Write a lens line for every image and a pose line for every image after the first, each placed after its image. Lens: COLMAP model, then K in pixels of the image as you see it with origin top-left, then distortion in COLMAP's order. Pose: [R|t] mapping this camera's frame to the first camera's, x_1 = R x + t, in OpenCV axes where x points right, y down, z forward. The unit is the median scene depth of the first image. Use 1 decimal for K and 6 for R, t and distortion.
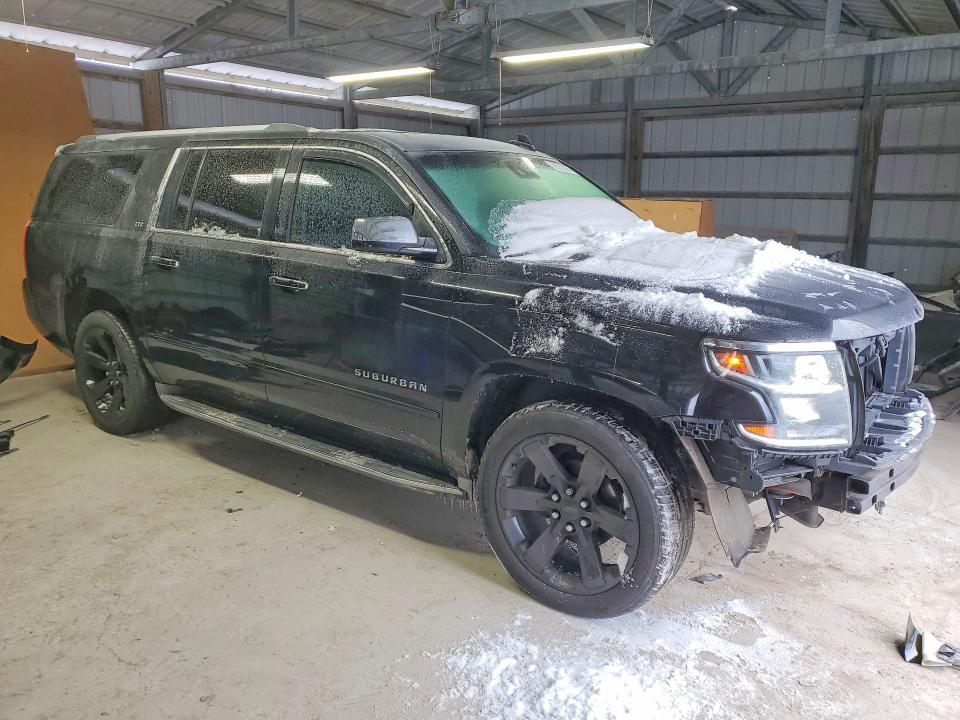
lens RADIAL K [[728.1, 0, 480.0], [0, 728.1, 360.0], [0, 0, 1]] dist [0.001413, 0.000454]
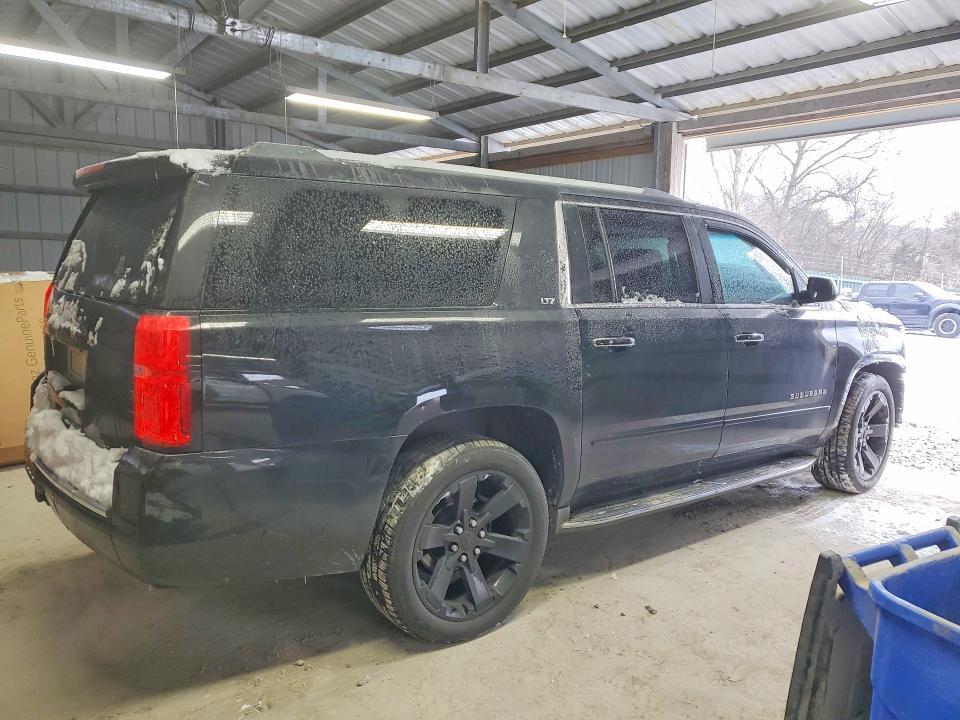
lens RADIAL K [[735.9, 0, 479.7], [0, 735.9, 331.1], [0, 0, 1]] dist [0.048116, -0.000082]
pose [[0.258824, -0.107622, 0.959910, -1.247339], [0.192239, 0.979633, 0.057999, -0.221383], [-0.946601, 0.169521, 0.274242, 0.904771]]
